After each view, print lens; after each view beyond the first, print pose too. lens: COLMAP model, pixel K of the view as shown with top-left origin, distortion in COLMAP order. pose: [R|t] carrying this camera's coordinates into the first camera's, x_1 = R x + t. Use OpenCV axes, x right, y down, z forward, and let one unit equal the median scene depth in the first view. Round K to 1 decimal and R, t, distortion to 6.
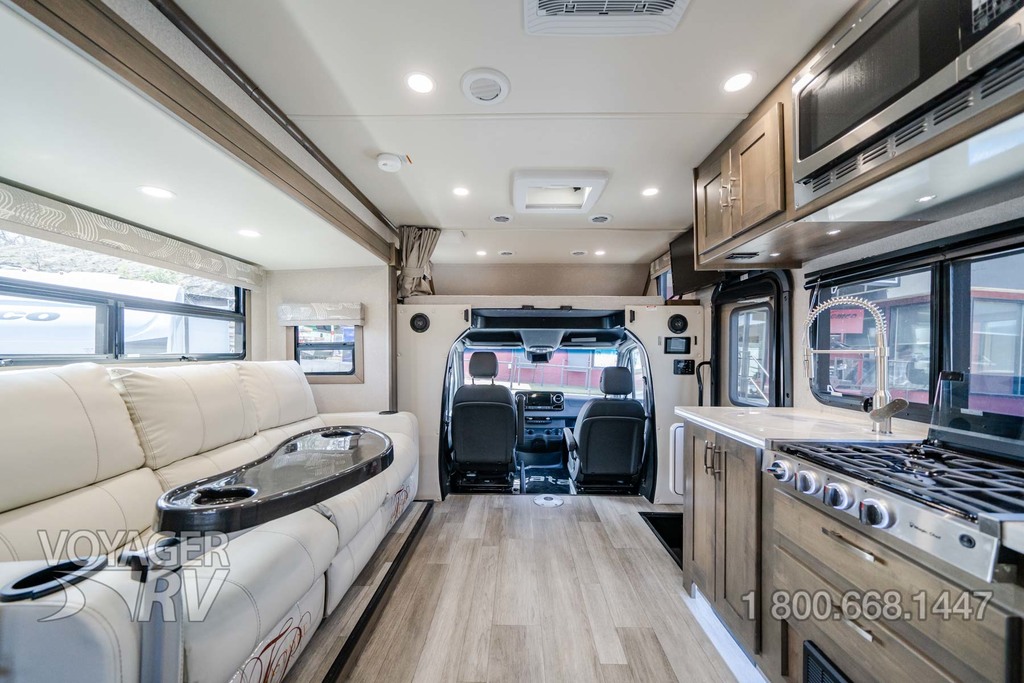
lens RADIAL K [[364.9, 0, 513.1], [0, 364.9, 346.8], [0, 0, 1]] dist [-0.004597, -0.000017]
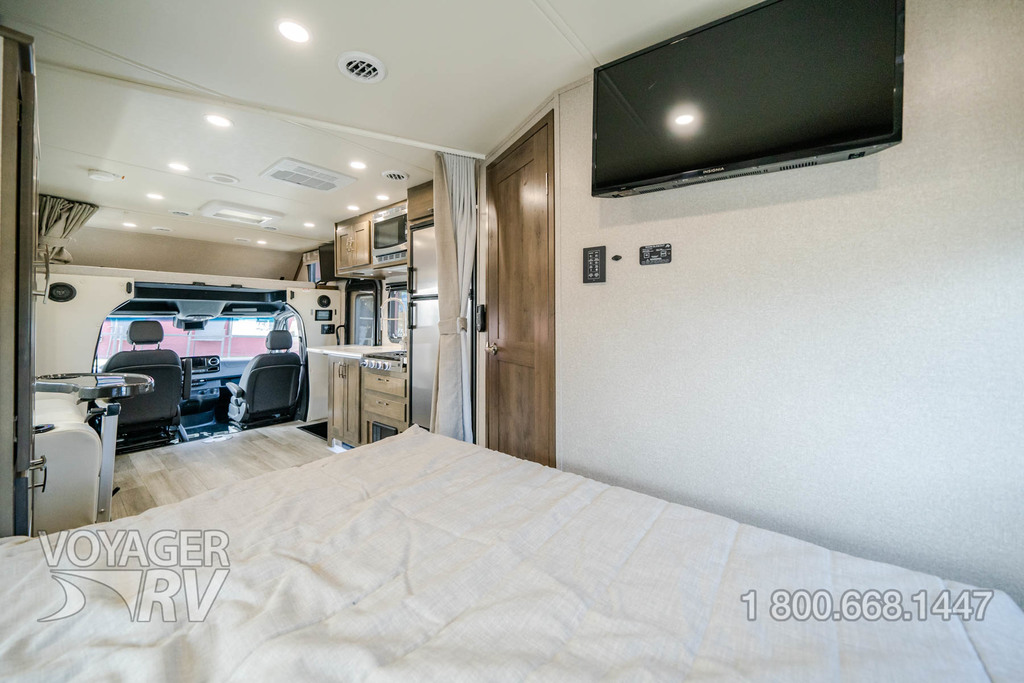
lens RADIAL K [[364.9, 0, 512.2], [0, 364.9, 313.3], [0, 0, 1]] dist [-0.004597, -0.000017]
pose [[0.610375, 0.005625, 0.792093, -0.280534], [-0.006726, 0.999976, -0.001918, -0.014197], [-0.792084, -0.004157, 0.610398, -0.566416]]
